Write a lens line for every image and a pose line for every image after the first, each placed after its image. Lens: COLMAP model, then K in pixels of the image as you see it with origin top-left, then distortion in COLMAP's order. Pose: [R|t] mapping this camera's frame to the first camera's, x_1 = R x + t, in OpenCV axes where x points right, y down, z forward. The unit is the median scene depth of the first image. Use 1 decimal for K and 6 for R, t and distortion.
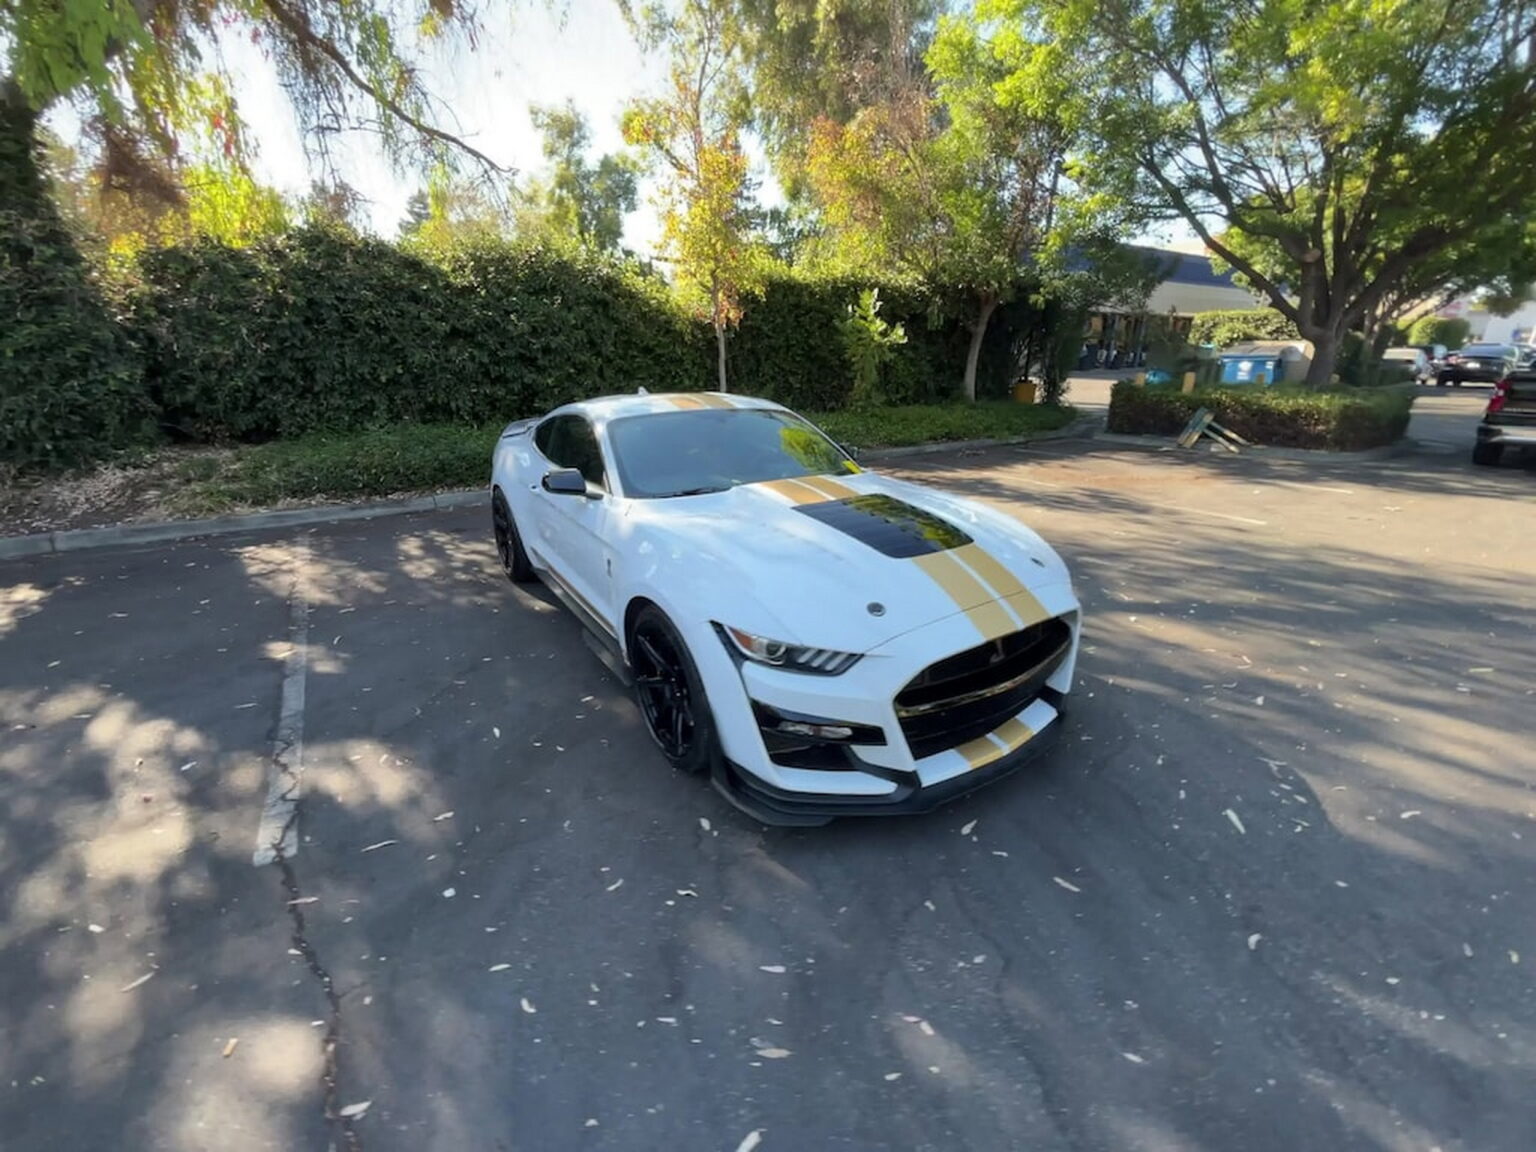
lens RADIAL K [[614.3, 0, 765.6], [0, 614.3, 577.0], [0, 0, 1]] dist [-0.000365, -0.001279]
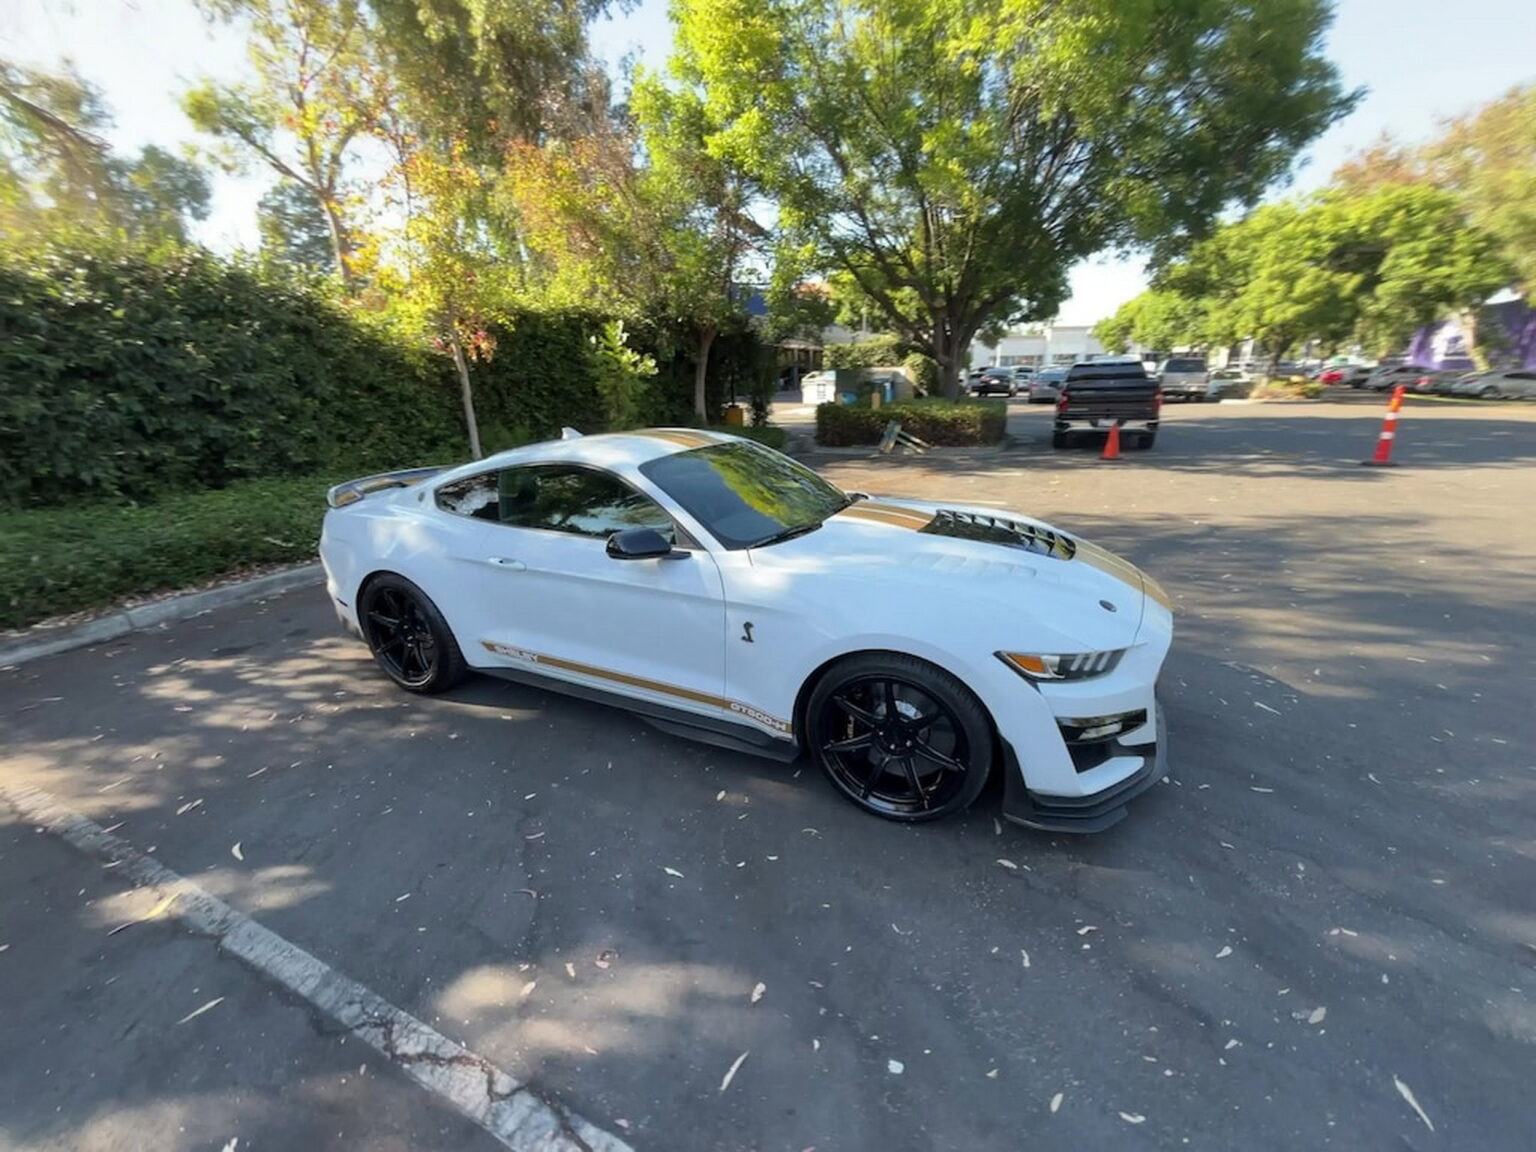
lens RADIAL K [[614.3, 0, 768.1], [0, 614.3, 576.8], [0, 0, 1]] dist [-0.000365, -0.001279]
pose [[0.863123, -0.175125, 0.473656, -0.163671], [0.196590, 0.980476, 0.004274, -0.023522], [-0.465157, 0.089427, 0.880700, 0.059571]]
